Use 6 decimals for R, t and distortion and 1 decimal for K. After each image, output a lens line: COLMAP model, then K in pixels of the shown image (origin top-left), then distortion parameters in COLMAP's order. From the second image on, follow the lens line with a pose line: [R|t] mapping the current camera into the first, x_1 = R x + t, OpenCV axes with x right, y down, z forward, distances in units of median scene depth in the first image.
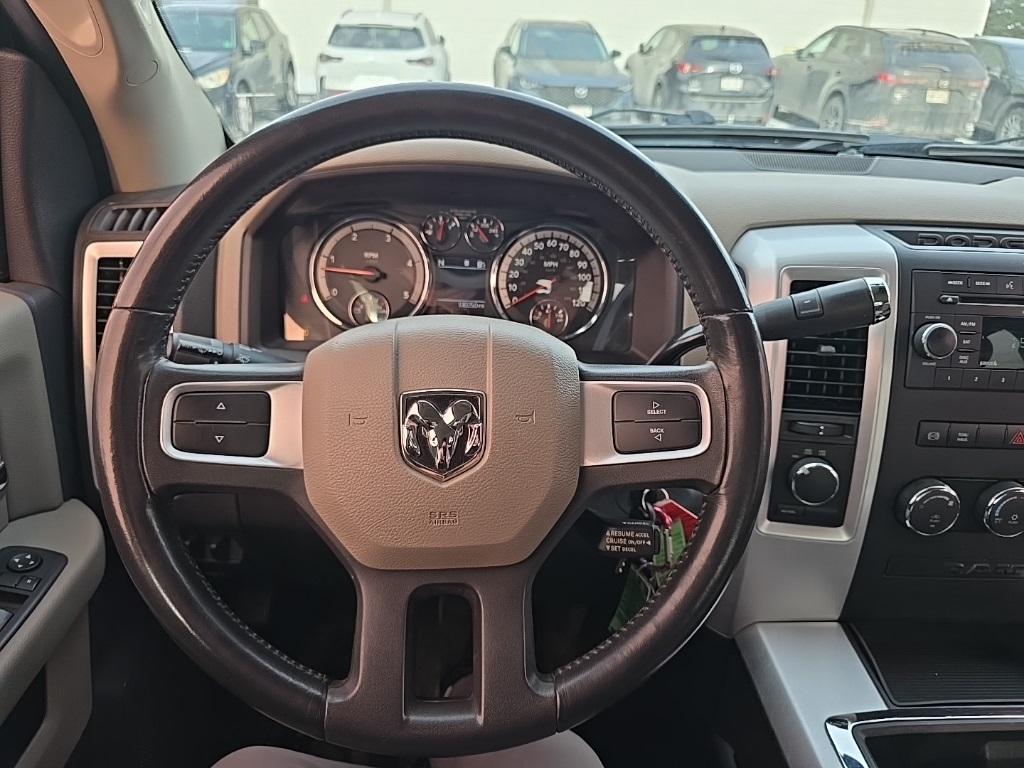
lens RADIAL K [[689.0, 0, 512.4], [0, 689.0, 374.2], [0, 0, 1]] dist [0.049813, -0.039777]
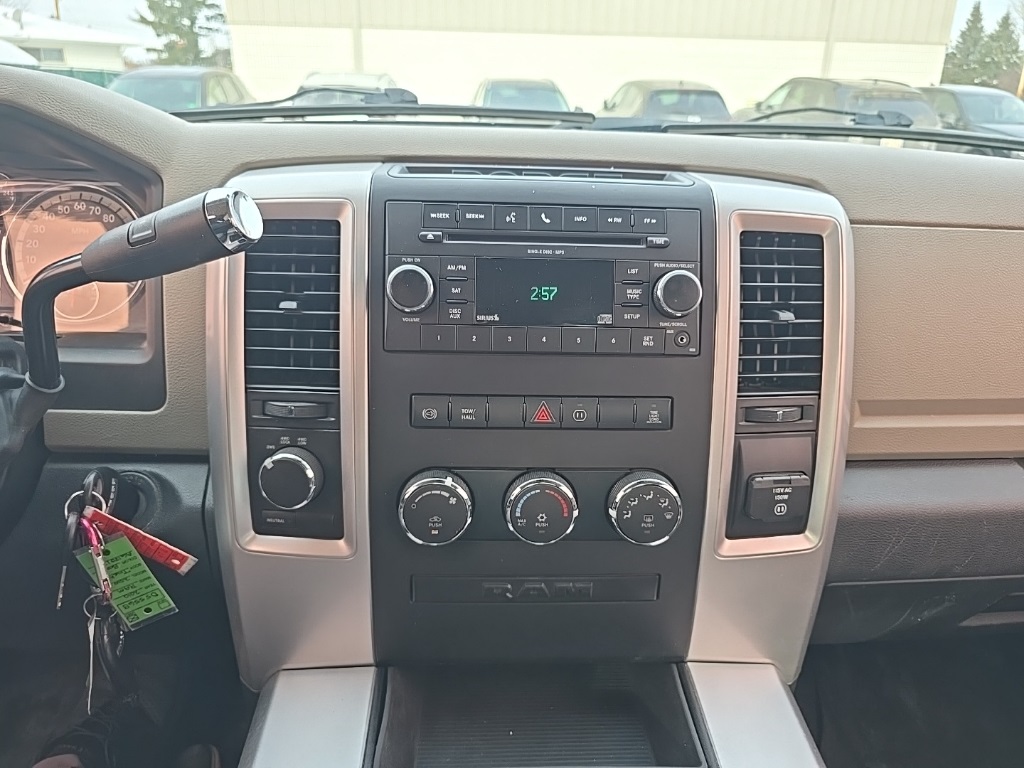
lens RADIAL K [[689.0, 0, 508.8], [0, 689.0, 386.5], [0, 0, 1]] dist [0.049813, -0.039777]
pose [[0.999611, -0.025641, 0.010966, 0.547006], [0.026255, 0.997849, -0.060063, 0.085100], [-0.009403, 0.060327, 0.998134, 0.186029]]
